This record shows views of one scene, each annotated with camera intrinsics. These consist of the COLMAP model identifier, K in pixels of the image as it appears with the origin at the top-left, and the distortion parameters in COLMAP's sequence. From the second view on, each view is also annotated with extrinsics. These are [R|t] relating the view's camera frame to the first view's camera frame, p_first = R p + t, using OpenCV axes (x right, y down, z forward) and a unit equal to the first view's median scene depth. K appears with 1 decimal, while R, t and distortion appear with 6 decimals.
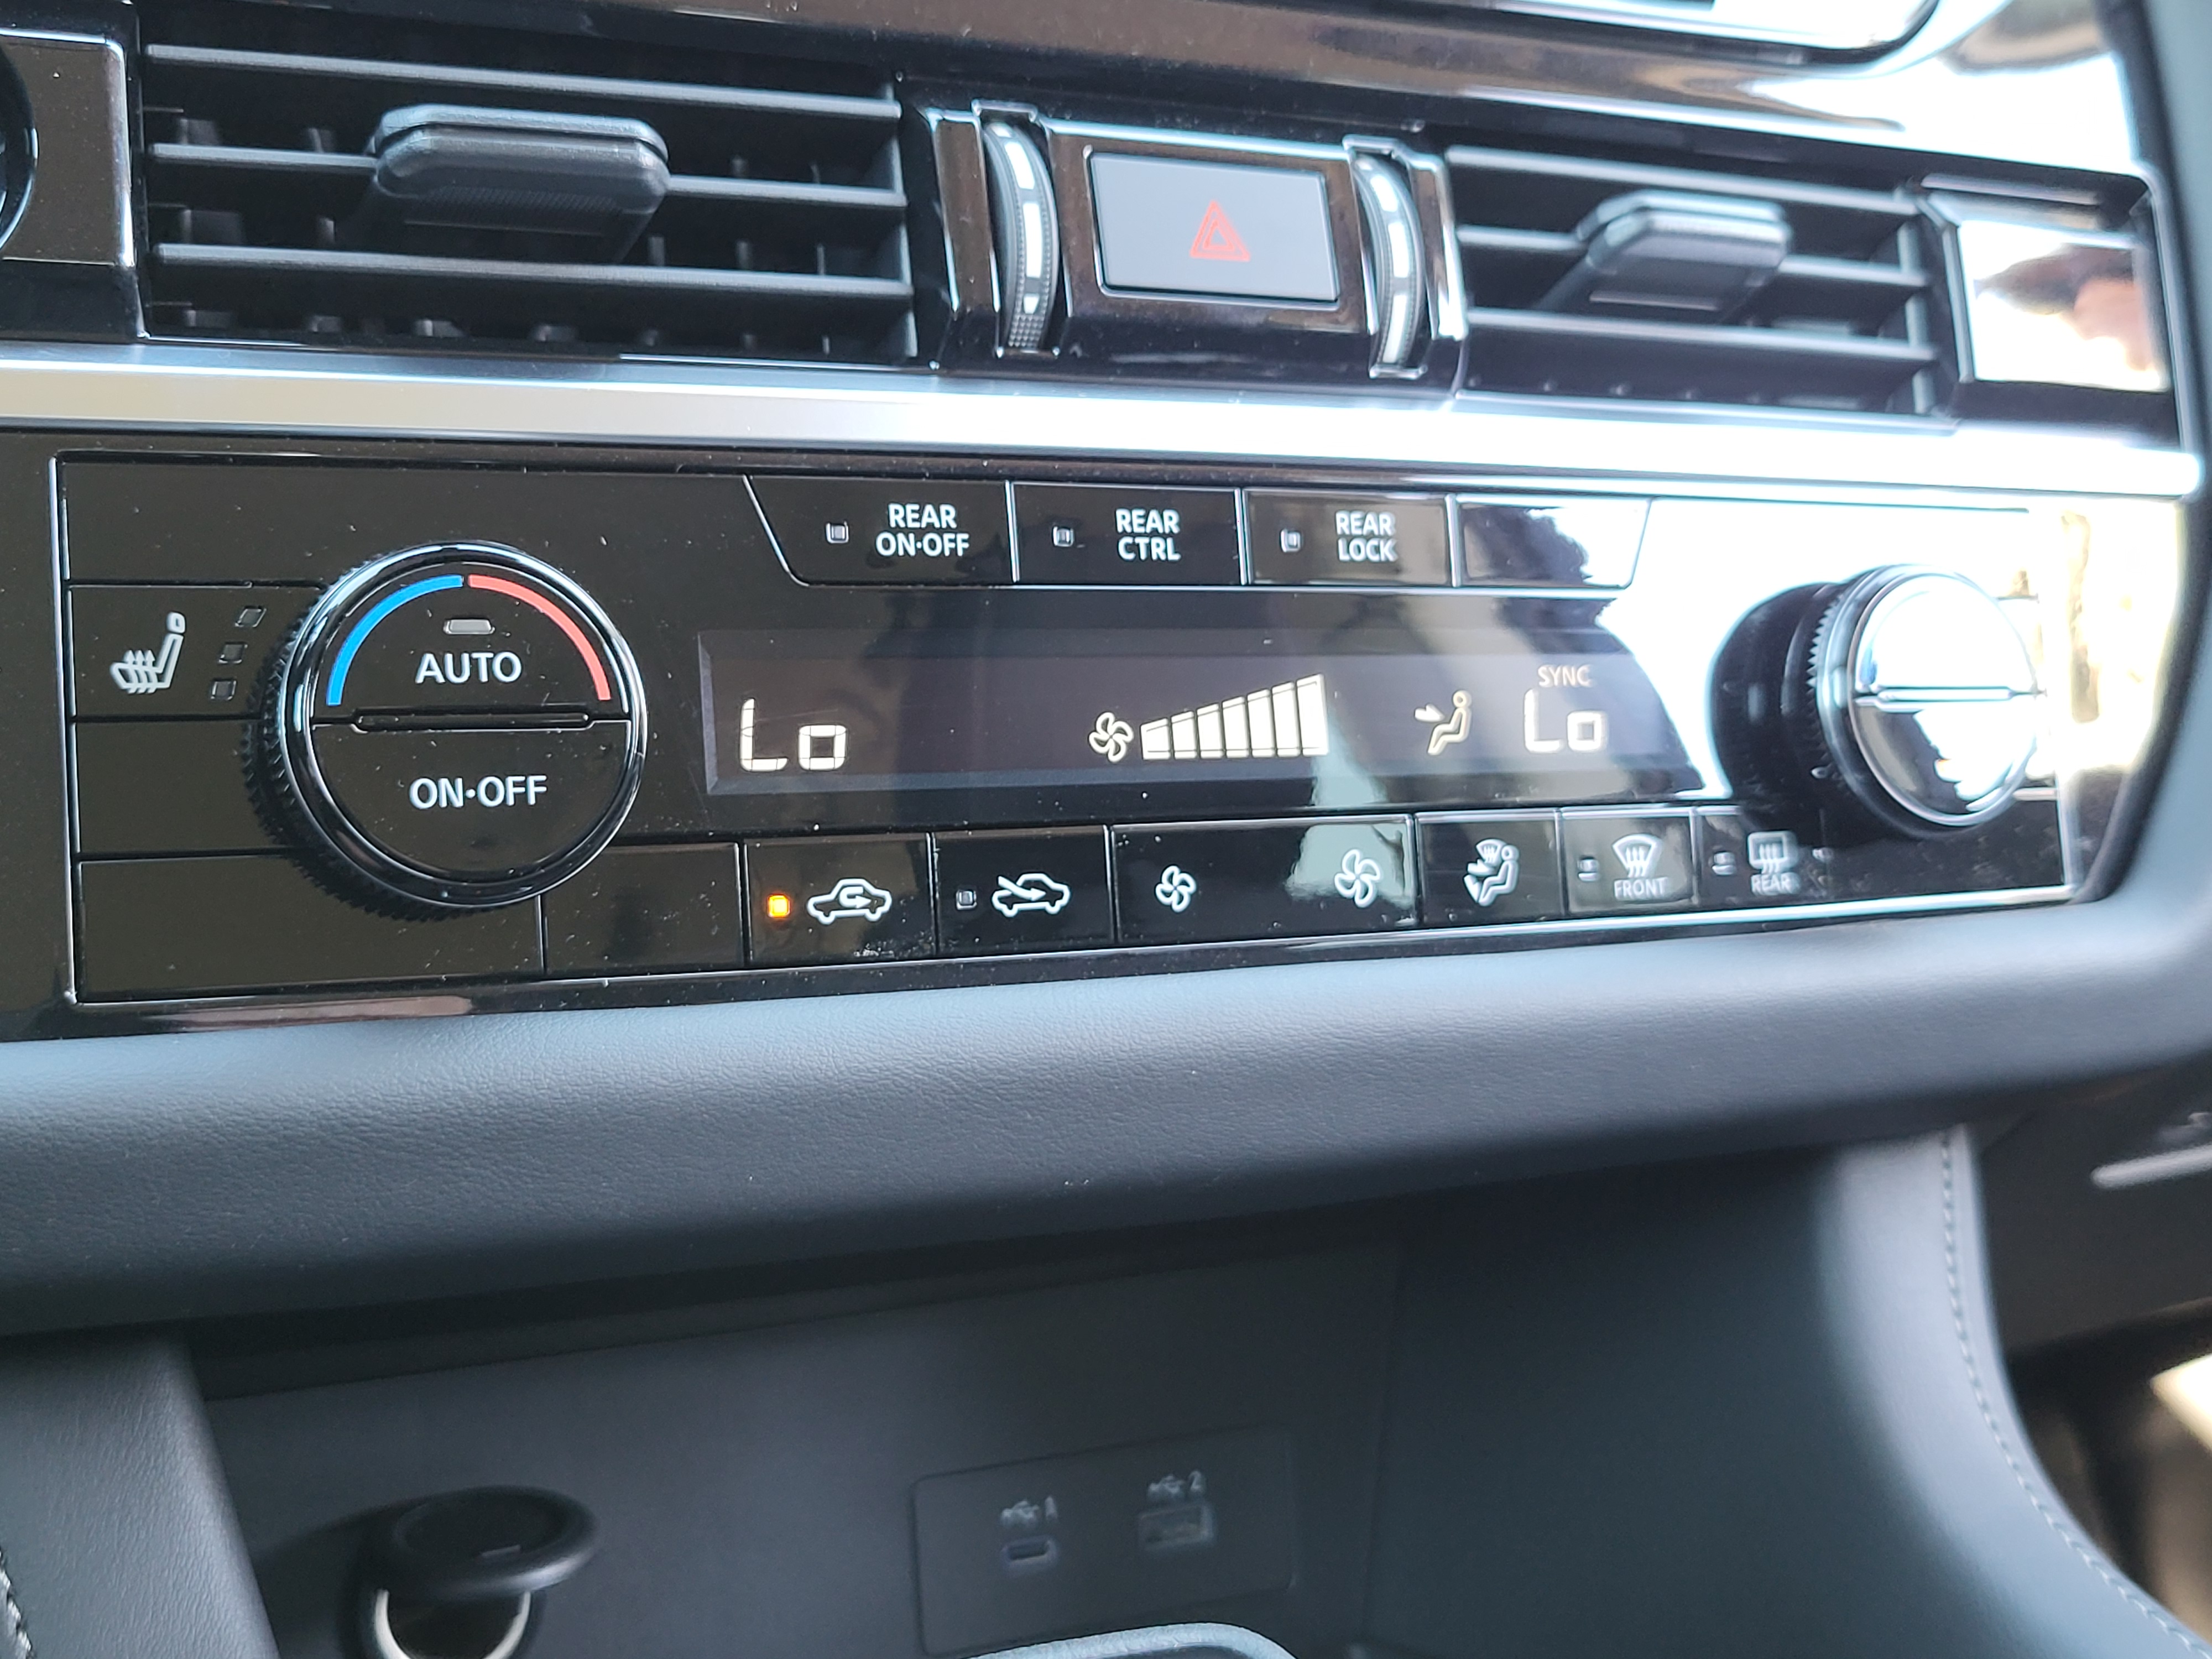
lens RADIAL K [[2822.6, 0, 1106.0], [0, 2822.6, 829.5], [0, 0, 1]] dist [0.012490, 0.009662]
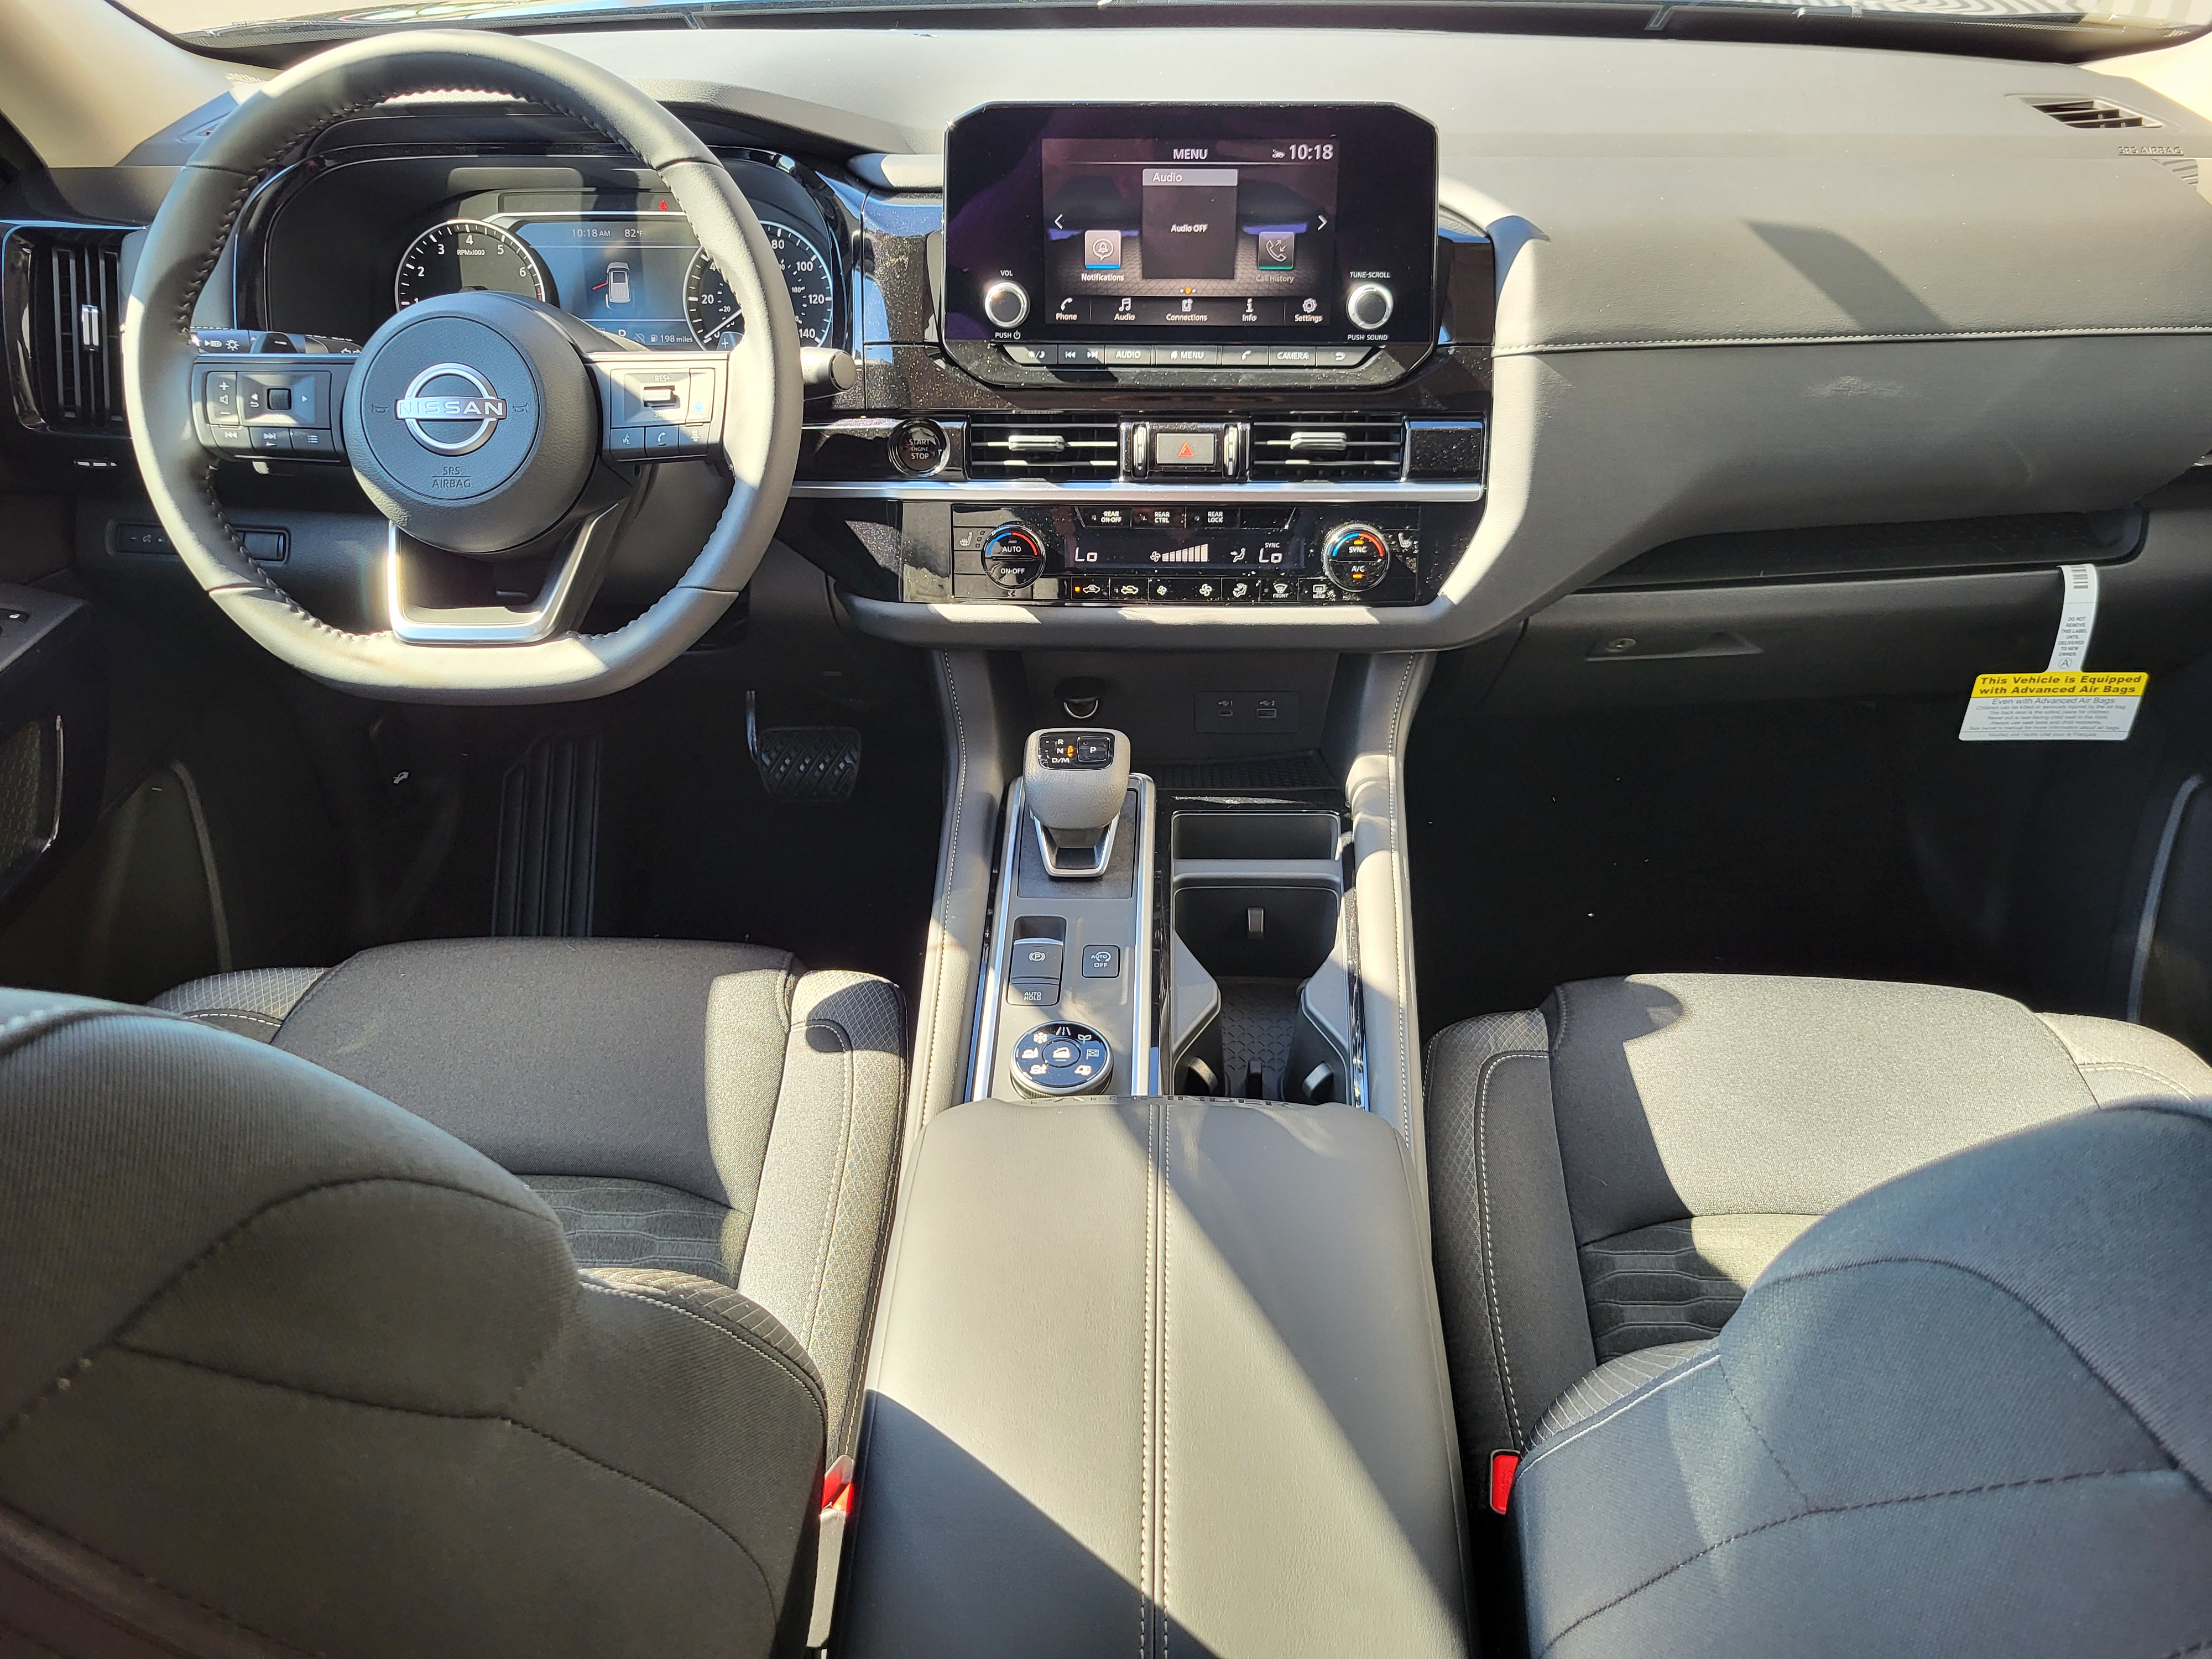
lens RADIAL K [[1766.8, 0, 1077.5], [0, 1766.8, 826.4], [0, 0, 1]] dist [-0.002315, 0.015494]
pose [[0.862757, 0.202358, -0.463360, 1.402701], [-0.027504, 0.933846, 0.356616, -0.686277], [0.504871, -0.294929, 0.811248, -1.689448]]
